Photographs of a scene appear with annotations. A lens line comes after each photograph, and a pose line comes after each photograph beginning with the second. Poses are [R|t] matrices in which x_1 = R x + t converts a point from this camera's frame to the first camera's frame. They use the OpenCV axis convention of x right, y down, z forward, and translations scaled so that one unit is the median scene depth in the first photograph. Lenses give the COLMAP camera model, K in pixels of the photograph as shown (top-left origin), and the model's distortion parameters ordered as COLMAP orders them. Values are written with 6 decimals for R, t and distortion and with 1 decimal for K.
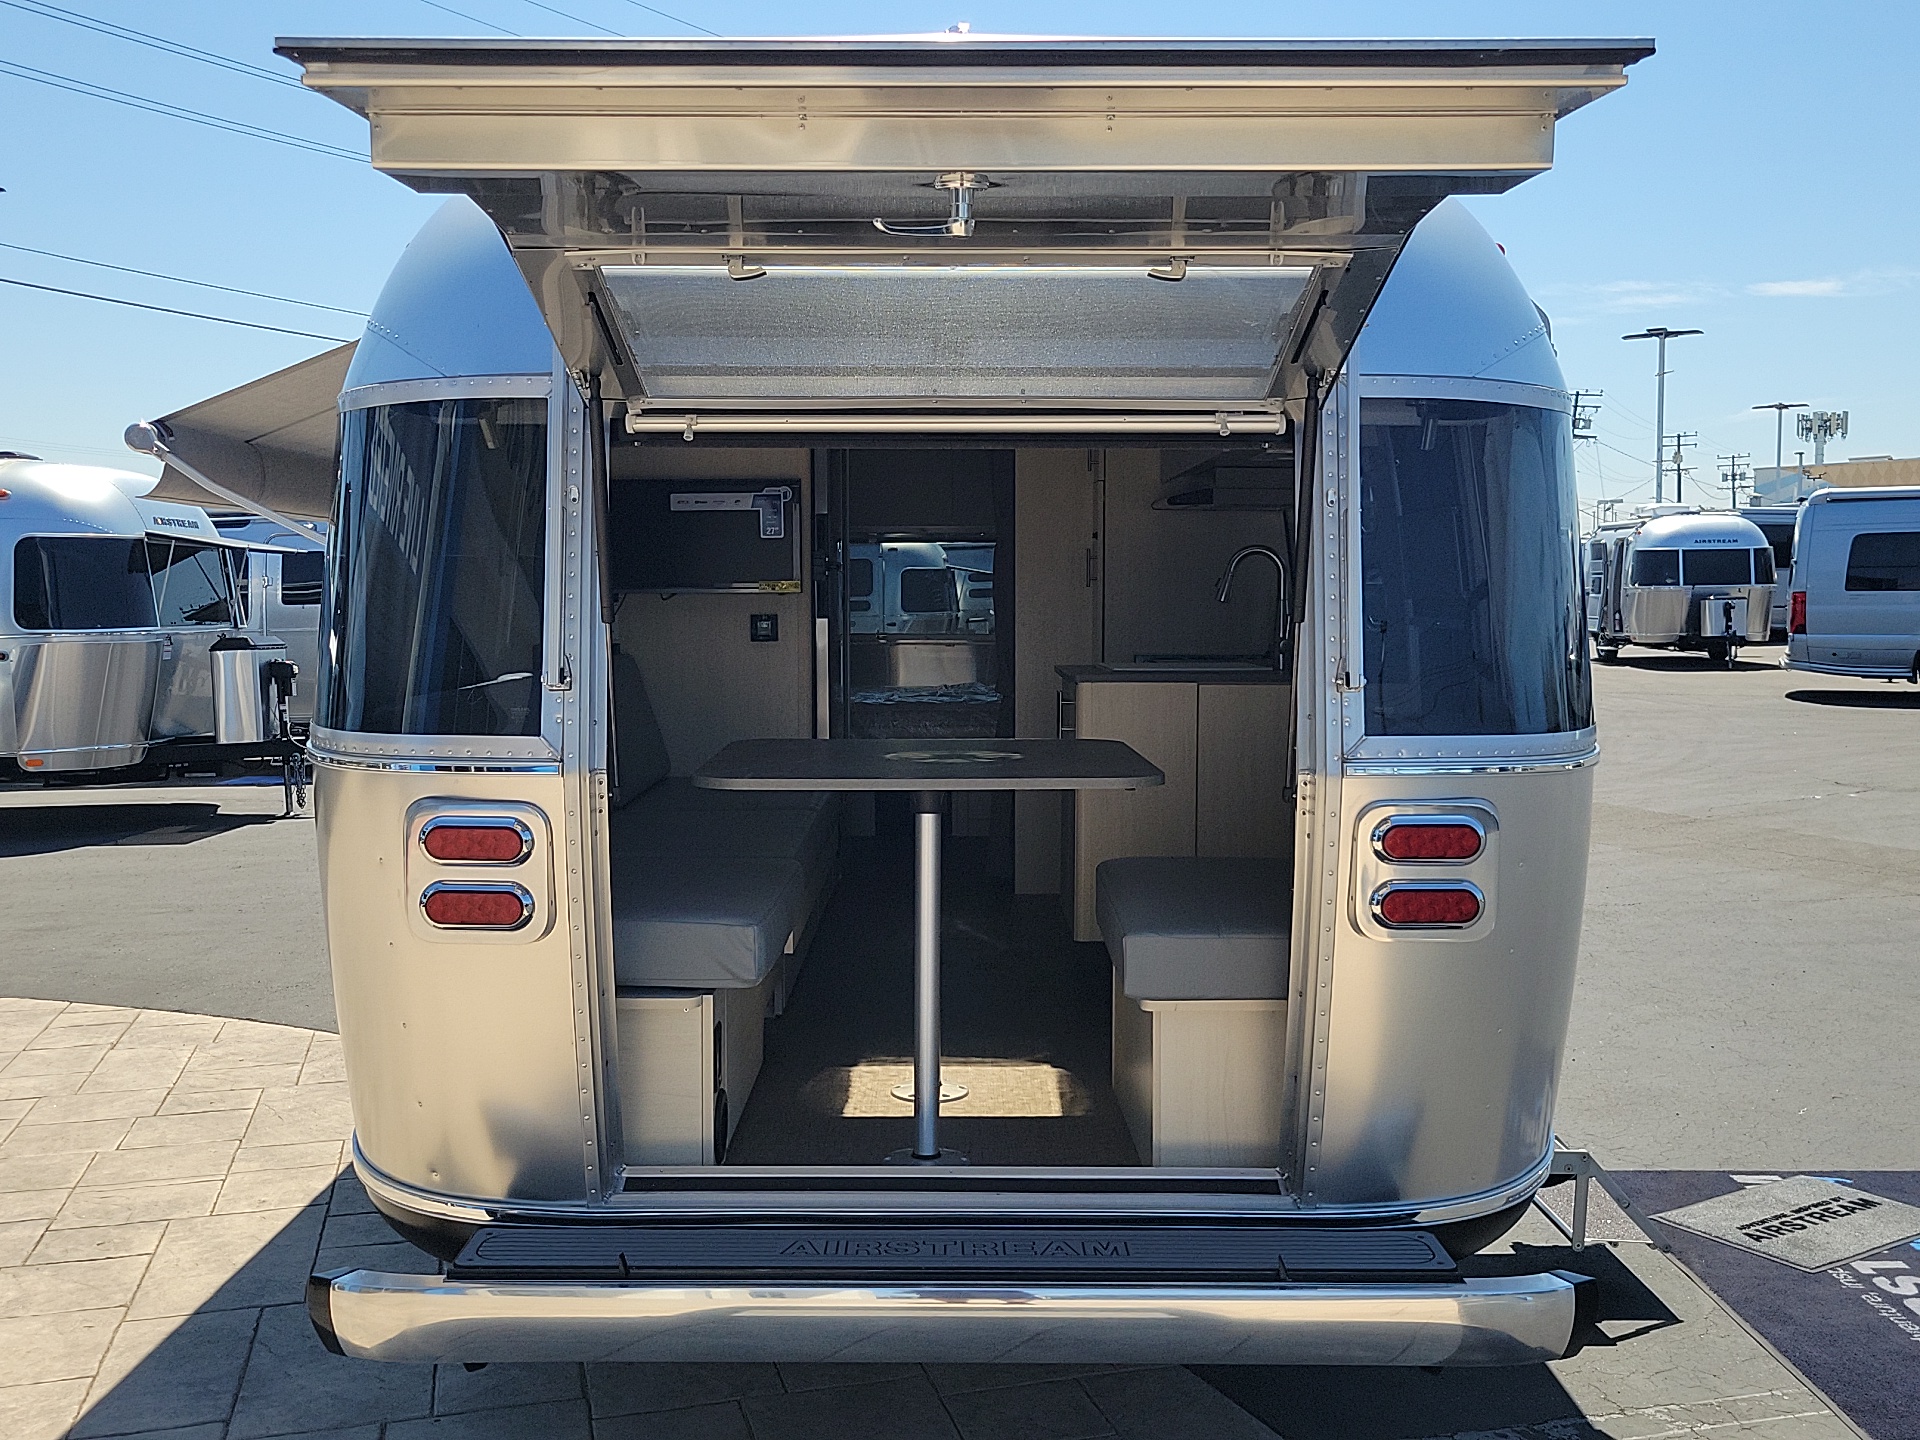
lens RADIAL K [[1478.0, 0, 960.0], [0, 1478.0, 720.0], [0, 0, 1]] dist [0.006552, 0.003277]
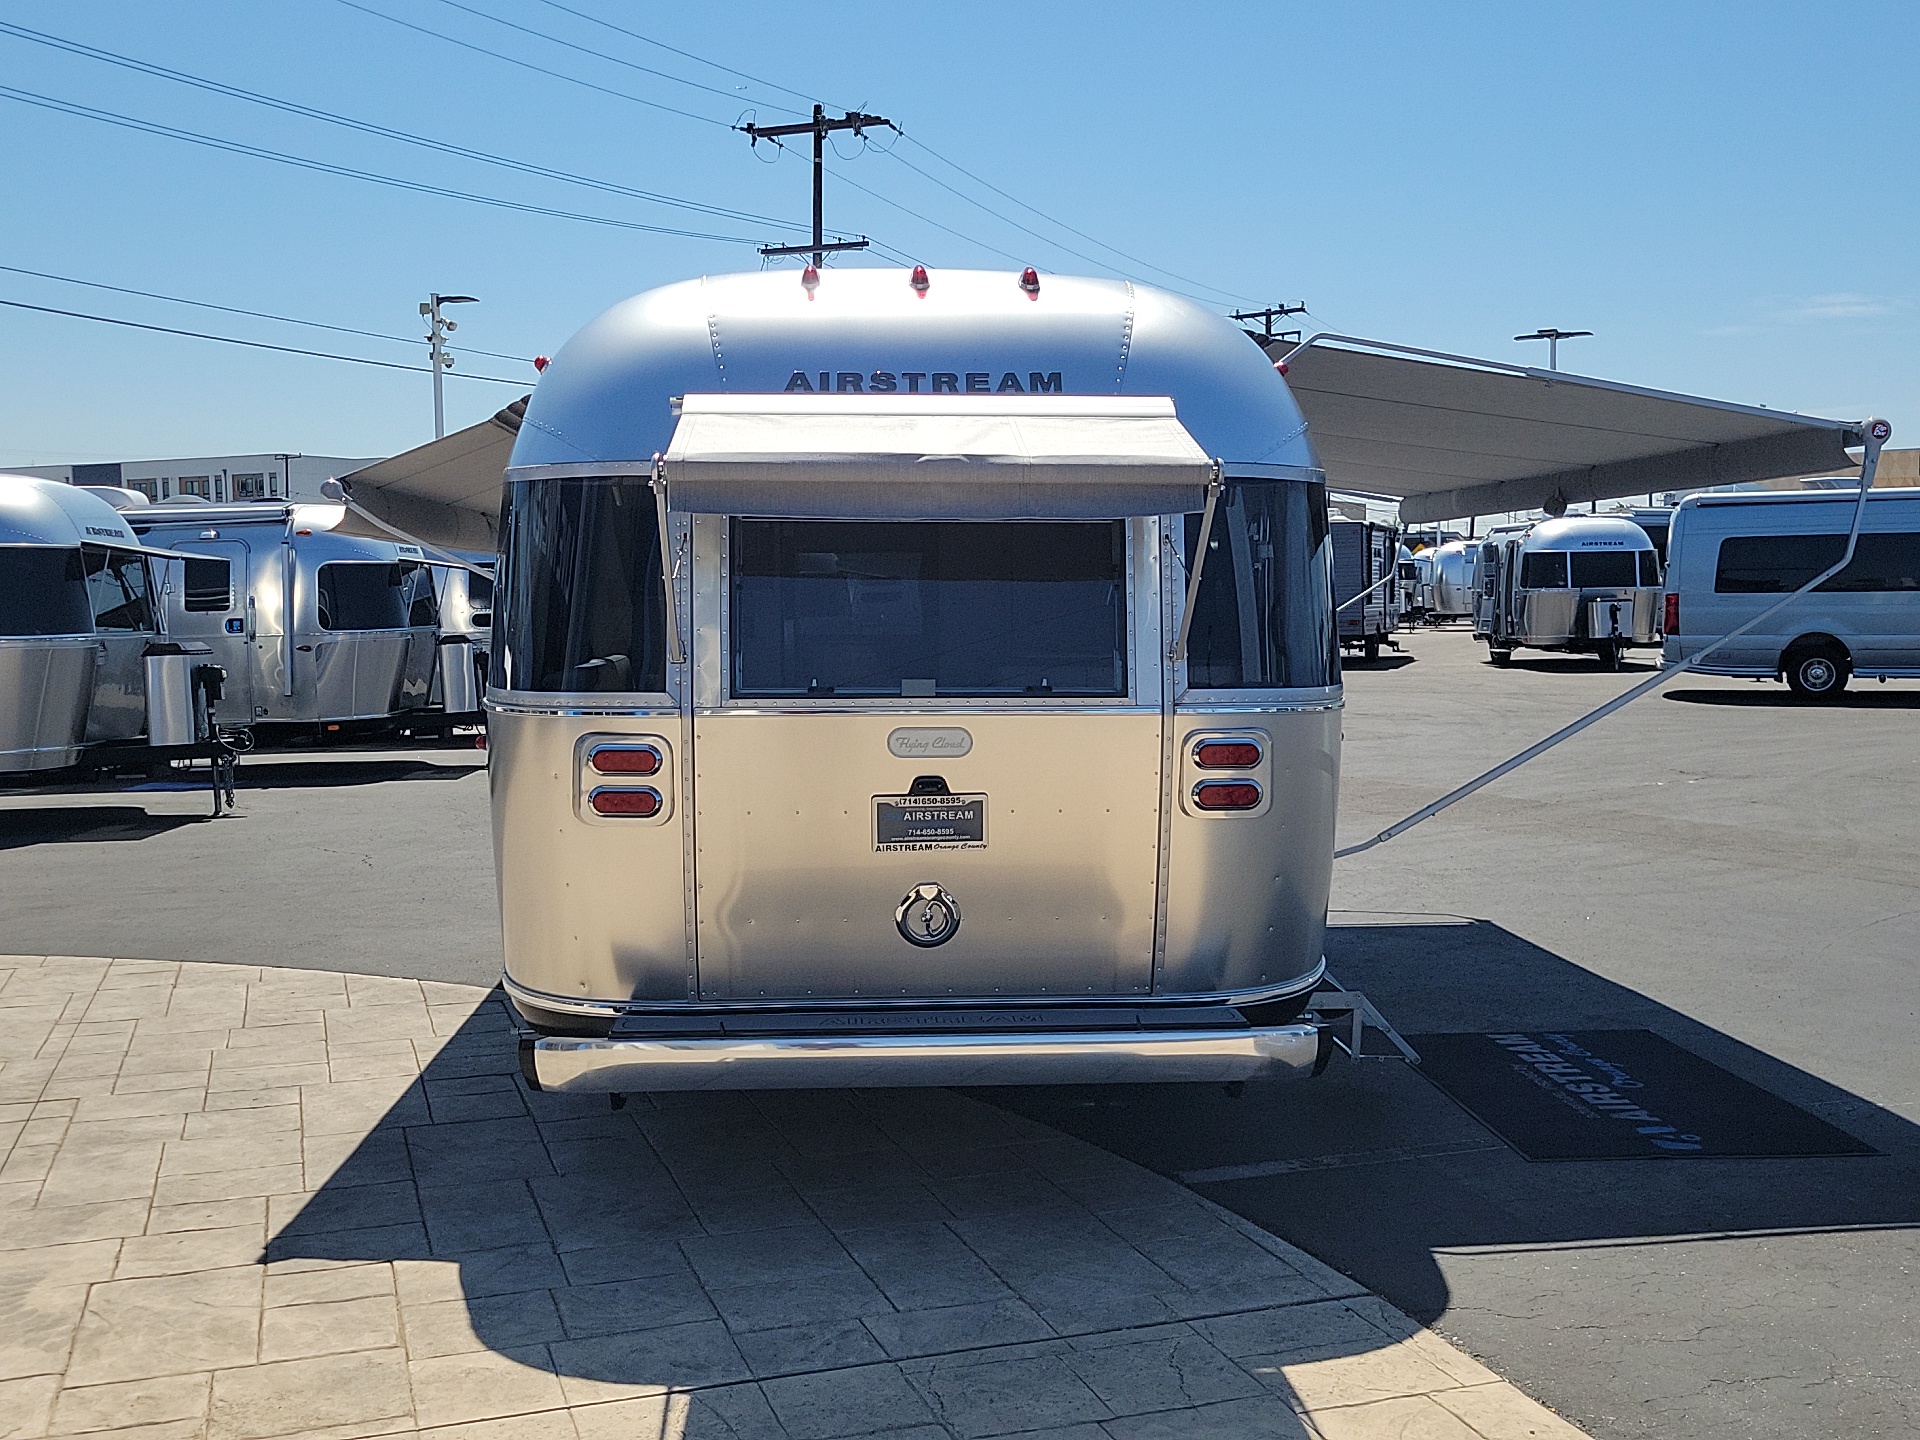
lens RADIAL K [[1999.6, 0, 898.6], [0, 1999.6, 749.4], [0, 0, 1]] dist [-0.002528, 0.007772]
pose [[0.998294, -0.007479, 0.057913, -0.060091], [0.007961, 0.999936, -0.008093, 0.033611], [-0.057849, 0.008540, 0.998289, -0.419130]]
